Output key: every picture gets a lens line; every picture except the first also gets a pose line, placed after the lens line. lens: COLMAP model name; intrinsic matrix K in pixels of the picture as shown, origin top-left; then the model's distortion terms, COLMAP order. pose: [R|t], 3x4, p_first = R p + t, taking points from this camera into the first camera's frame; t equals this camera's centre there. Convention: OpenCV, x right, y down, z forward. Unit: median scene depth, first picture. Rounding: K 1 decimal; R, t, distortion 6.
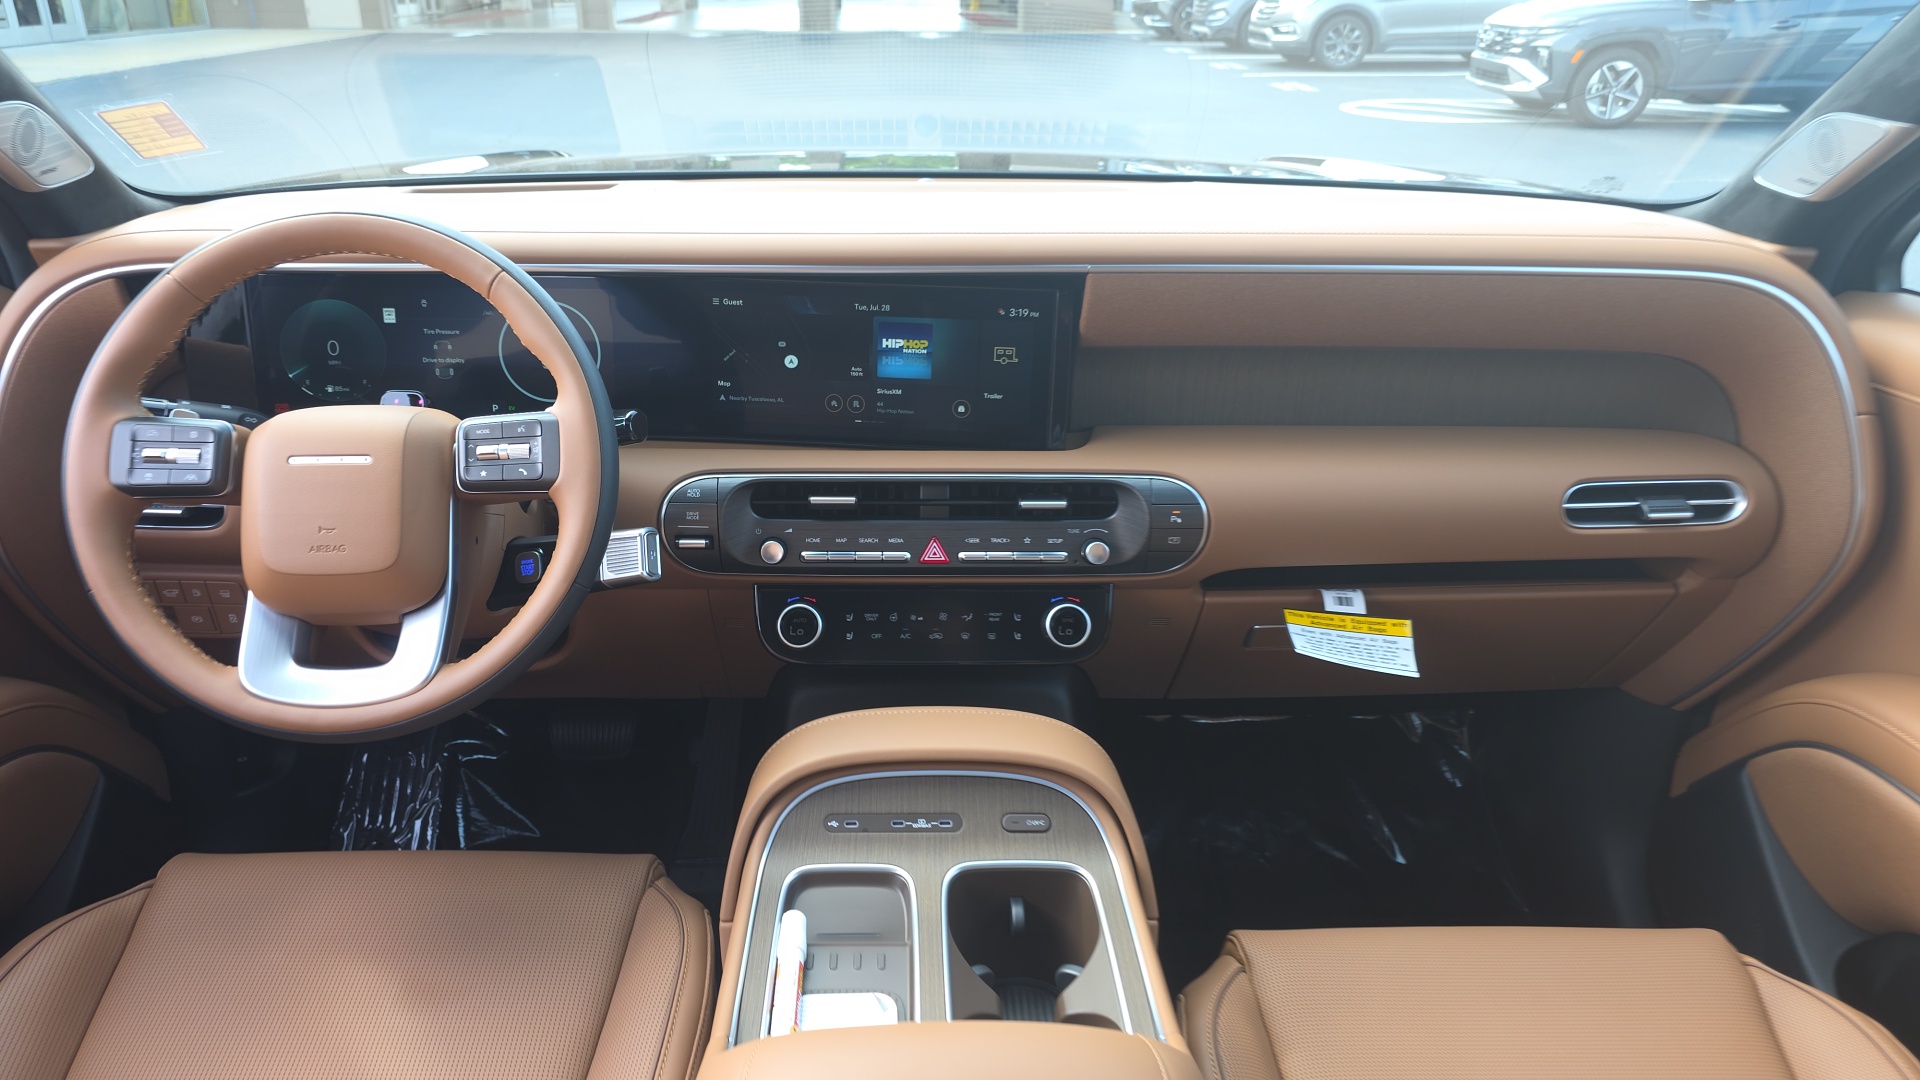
lens RADIAL K [[1235.3, 0, 955.9], [0, 1235.3, 532.0], [0, 0, 1]] dist [0.033539, -0.035948]
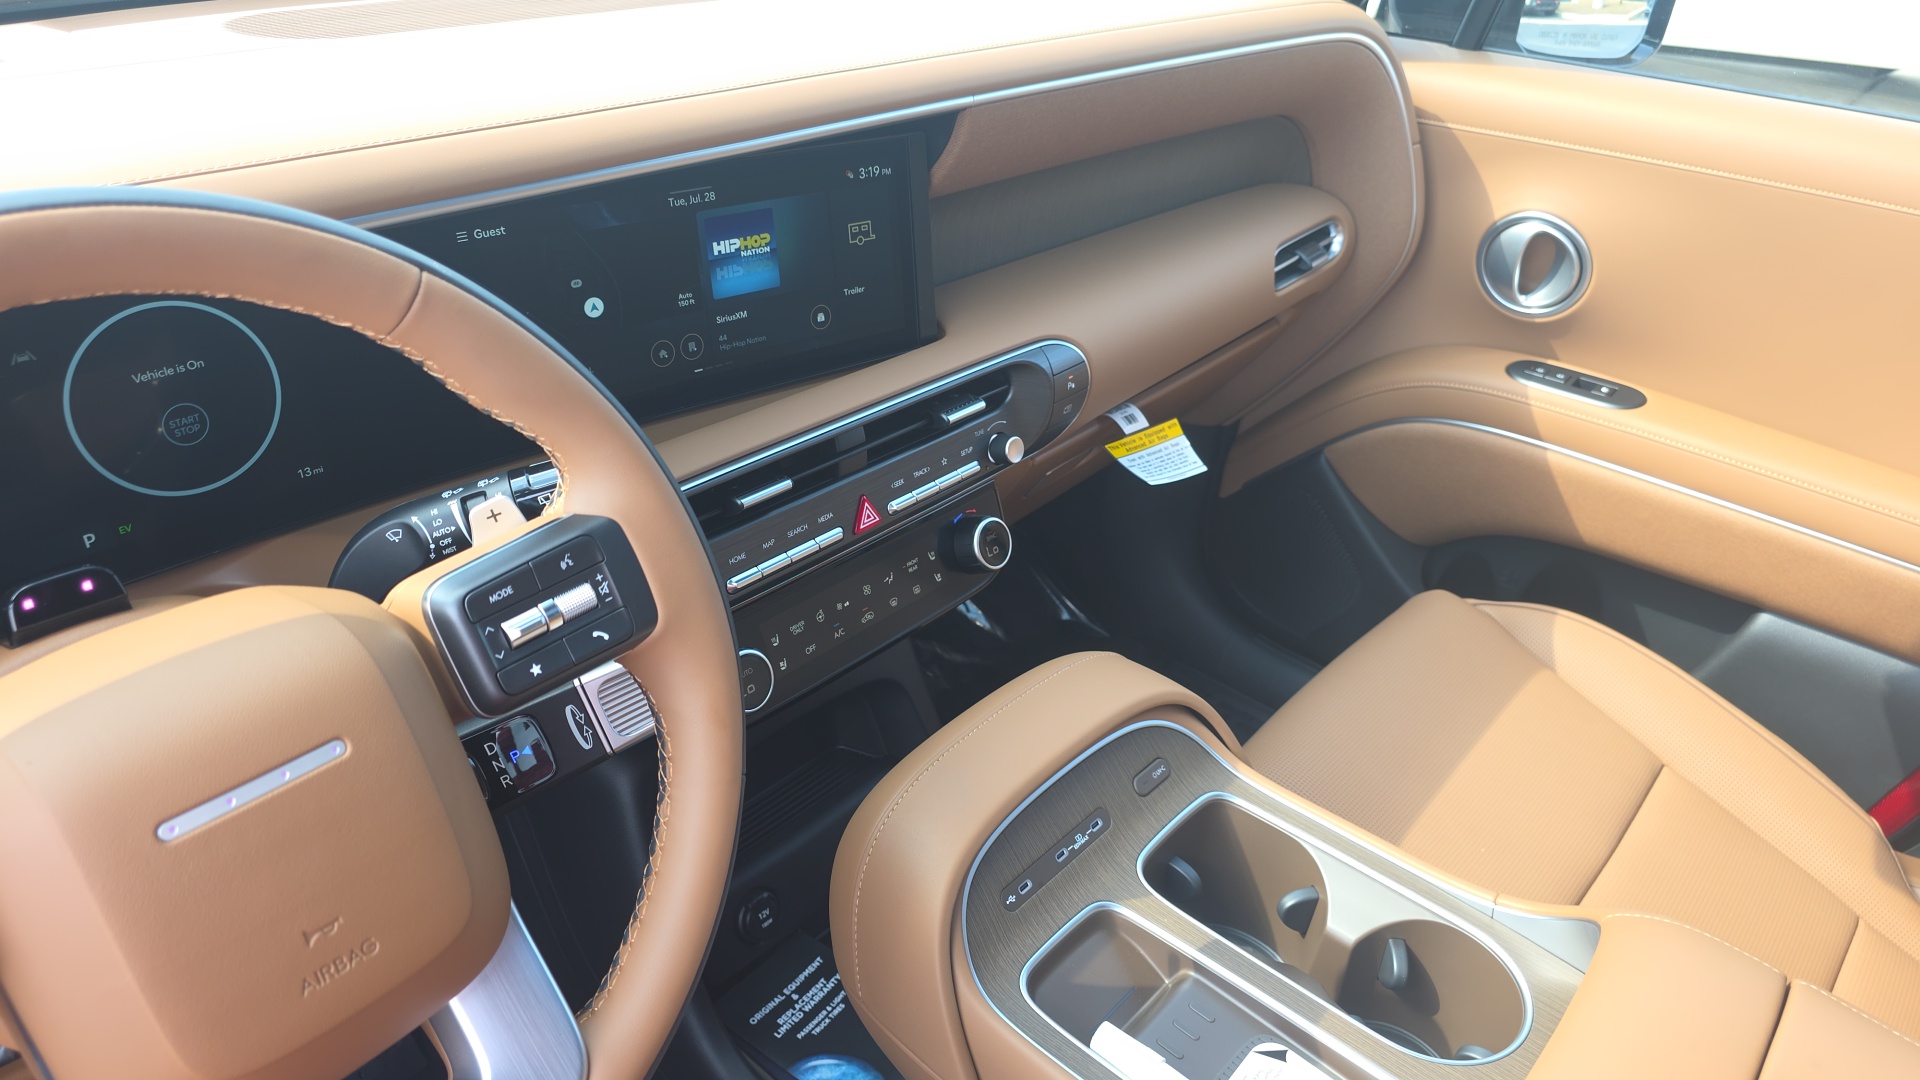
lens RADIAL K [[1271.2, 0, 931.4], [0, 1271.2, 514.2], [0, 0, 1]] dist [0.035876, -0.040996]
pose [[0.678853, -0.336158, 0.652806, -0.482293], [0.222182, 0.941413, 0.253727, -0.166736], [-0.699852, -0.027201, 0.713769, 0.415538]]
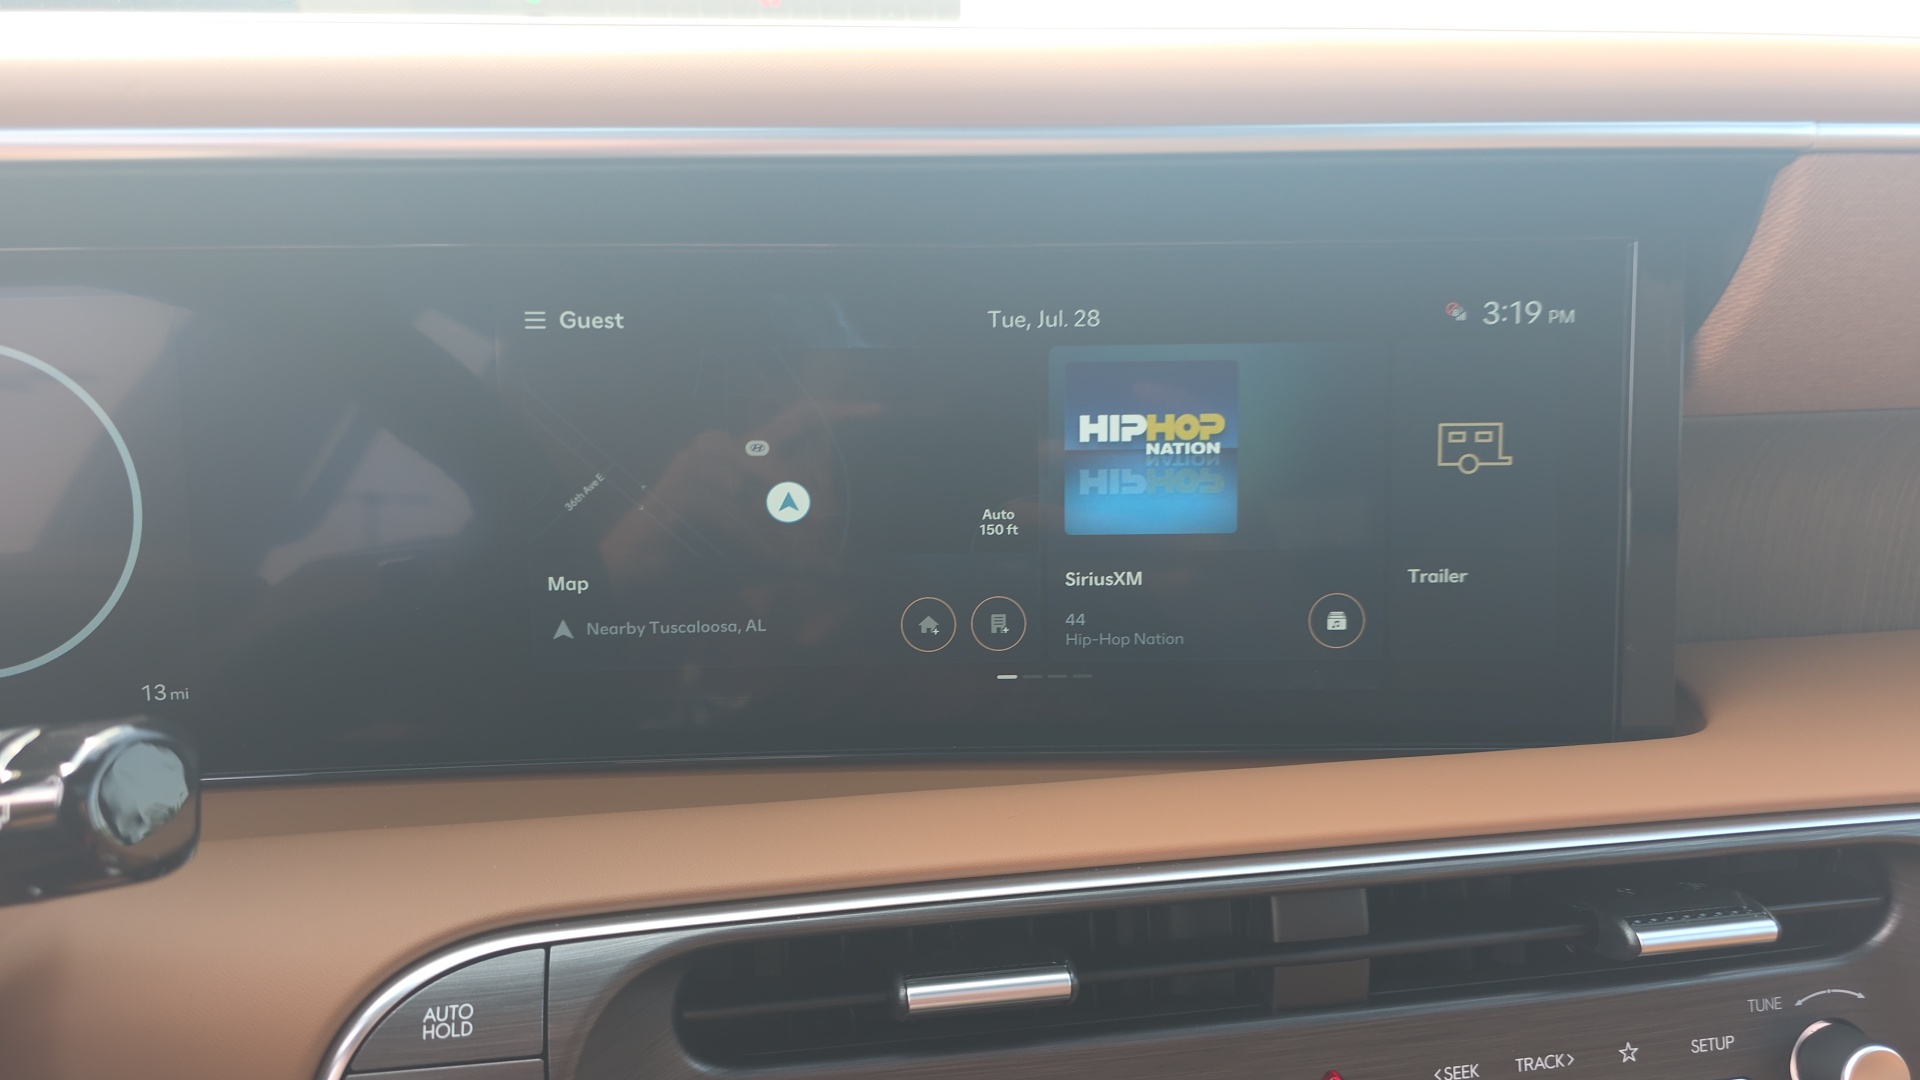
lens RADIAL K [[1260.9, 0, 972.4], [0, 1260.9, 555.6], [0, 0, 1]] dist [0.029767, -0.042736]
pose [[0.991972, -0.050033, 0.116139, -0.125867], [0.064228, 0.990463, -0.121894, -0.082884], [-0.108932, 0.128374, 0.985725, 0.688683]]
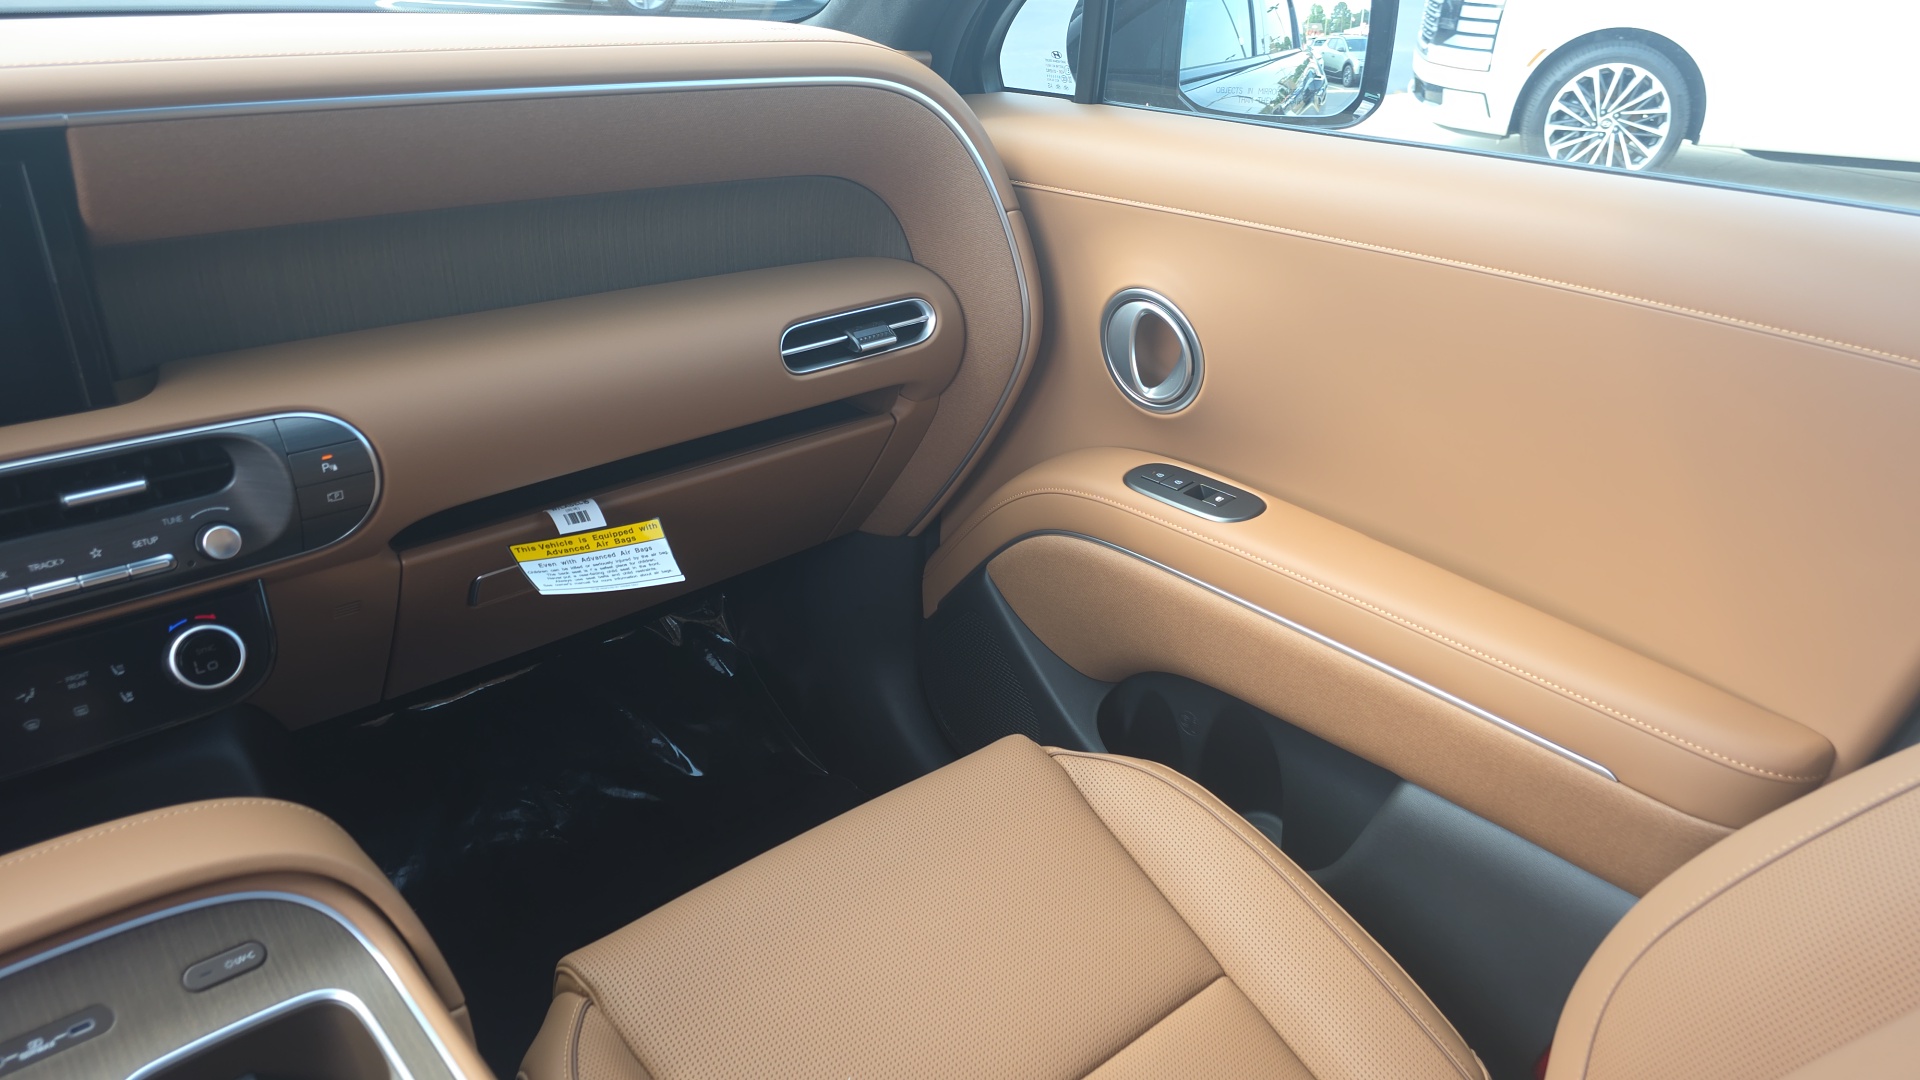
lens RADIAL K [[1235.3, 0, 955.9], [0, 1235.3, 532.0], [0, 0, 1]] dist [0.033539, -0.035948]
pose [[0.771419, -0.265001, 0.578522, 0.030355], [0.223260, 0.964077, 0.143909, 0.003164], [-0.595876, 0.018147, 0.802871, 0.200229]]
